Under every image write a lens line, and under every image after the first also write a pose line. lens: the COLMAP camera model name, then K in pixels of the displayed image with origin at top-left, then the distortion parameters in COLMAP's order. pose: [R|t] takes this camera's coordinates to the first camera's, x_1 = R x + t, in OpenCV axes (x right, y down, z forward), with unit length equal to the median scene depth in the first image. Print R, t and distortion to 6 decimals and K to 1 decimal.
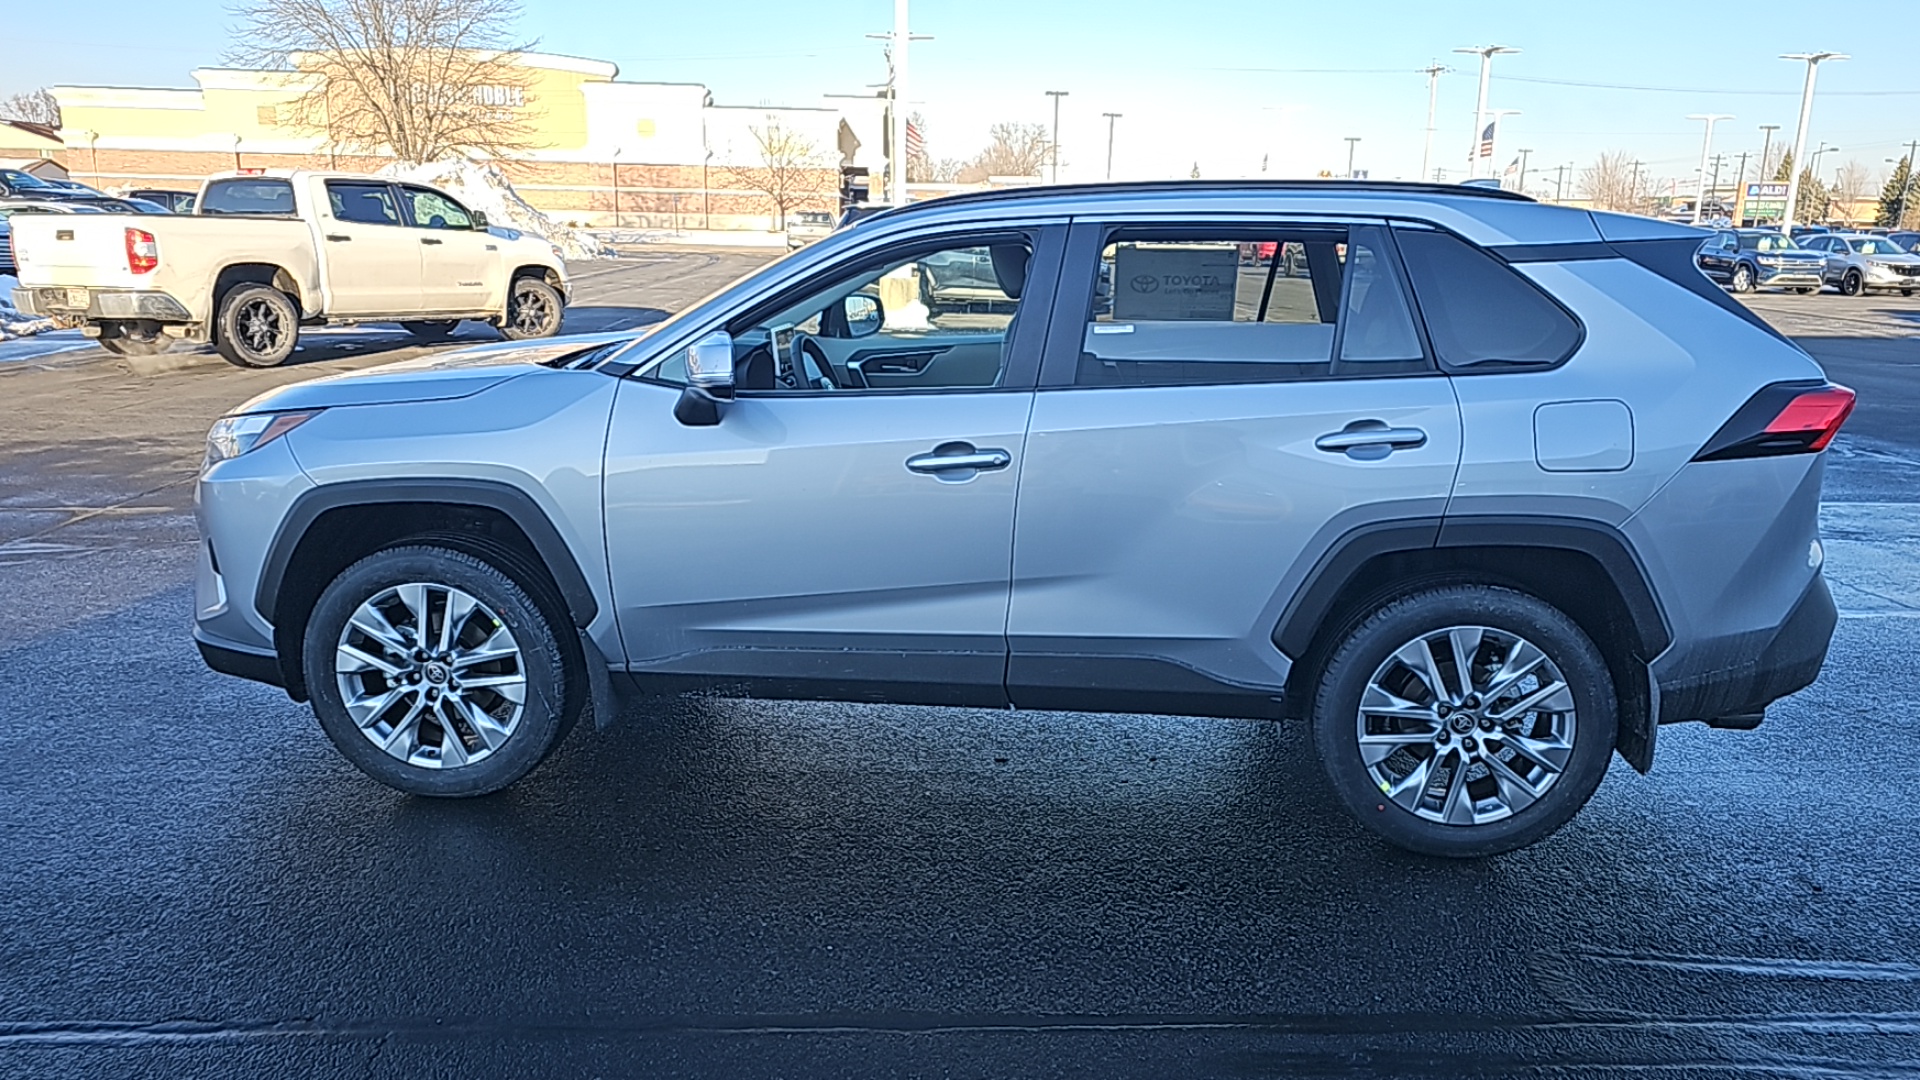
lens RADIAL K [[1376.0, 0, 963.0], [0, 1376.0, 531.0], [0, 0, 1]] dist [0.061070, -0.027370]
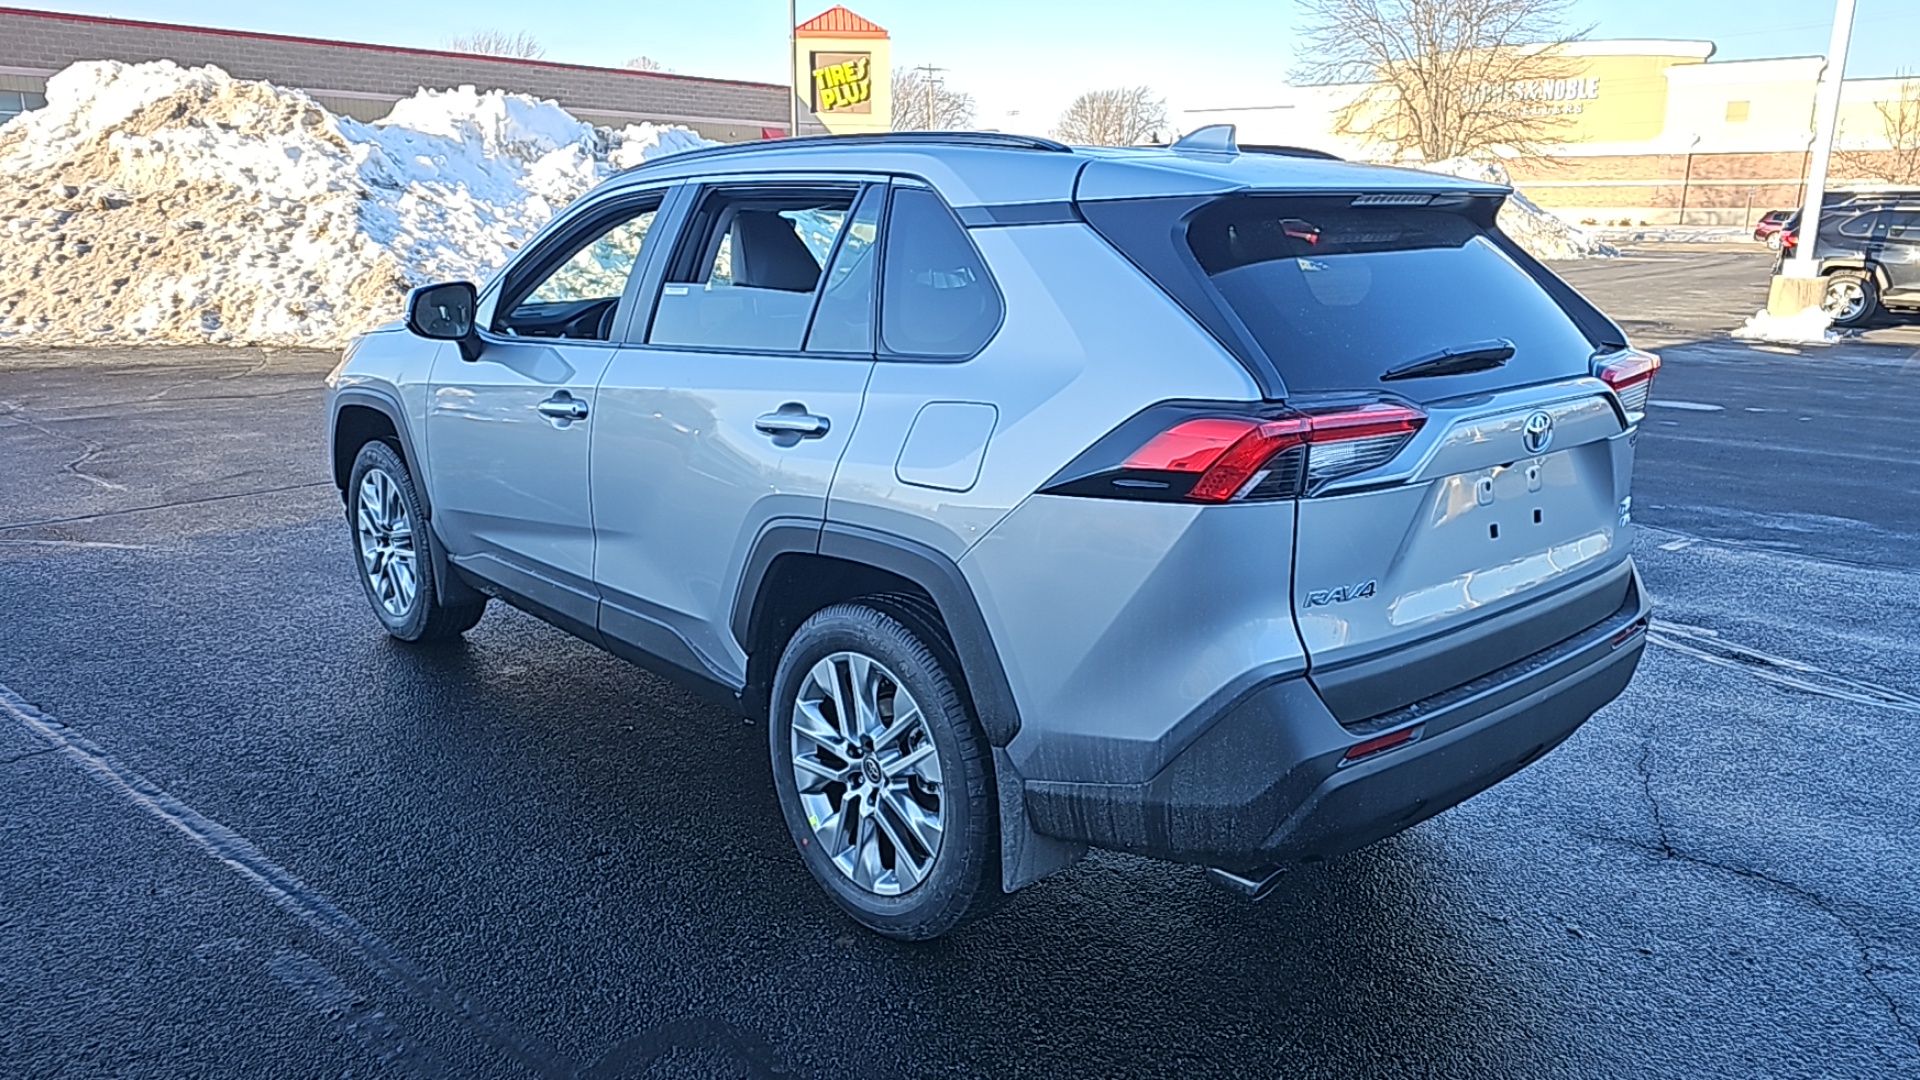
lens RADIAL K [[1376.0, 0, 971.1], [0, 1376.0, 556.6], [0, 0, 1]] dist [0.061070, -0.027370]
pose [[0.743395, 0.155054, -0.650632, 0.137026], [-0.144557, 0.987014, 0.070050, -0.008646], [0.653044, 0.041978, 0.756156, 0.057597]]
